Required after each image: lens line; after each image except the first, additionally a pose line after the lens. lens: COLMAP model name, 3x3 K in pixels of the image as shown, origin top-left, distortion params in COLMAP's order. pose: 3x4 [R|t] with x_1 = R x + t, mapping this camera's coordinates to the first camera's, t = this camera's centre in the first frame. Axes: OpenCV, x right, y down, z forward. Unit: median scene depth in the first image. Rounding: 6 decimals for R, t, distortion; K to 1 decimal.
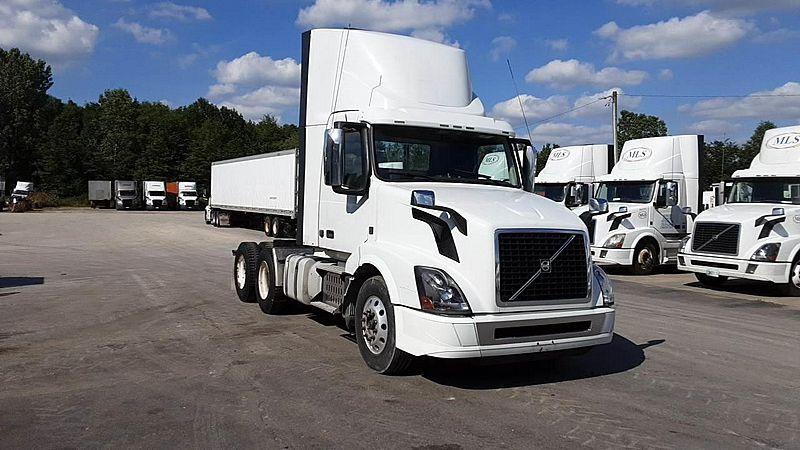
lens RADIAL K [[689.5, 0, 407.9], [0, 689.5, 220.2], [0, 0, 1]] dist [0.008749, 0.003073]
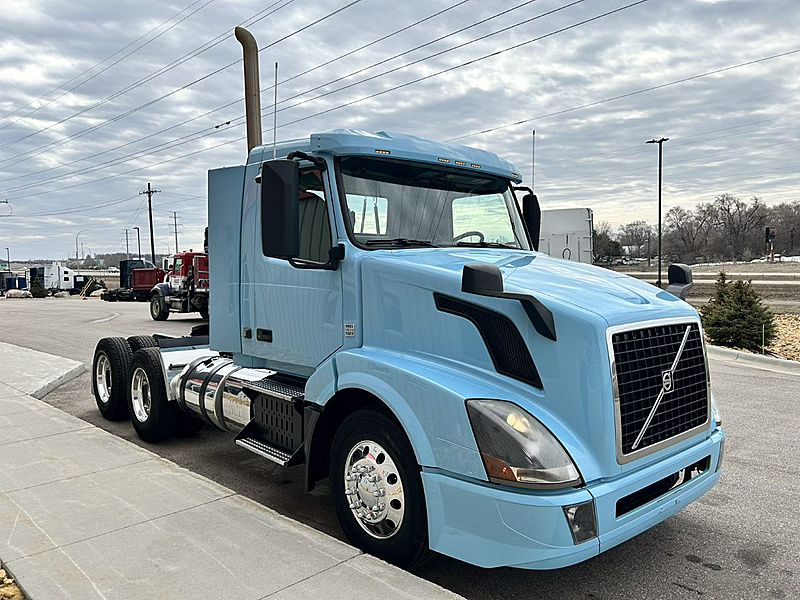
lens RADIAL K [[666.6, 0, 392.8], [0, 666.6, 298.3], [0, 0, 1]] dist [0.028103, 0.001235]
pose [[0.978212, -0.044411, 0.202802, -0.150427], [0.039865, 0.998855, 0.026447, -0.031647], [-0.203744, -0.017786, 0.978863, 0.463835]]
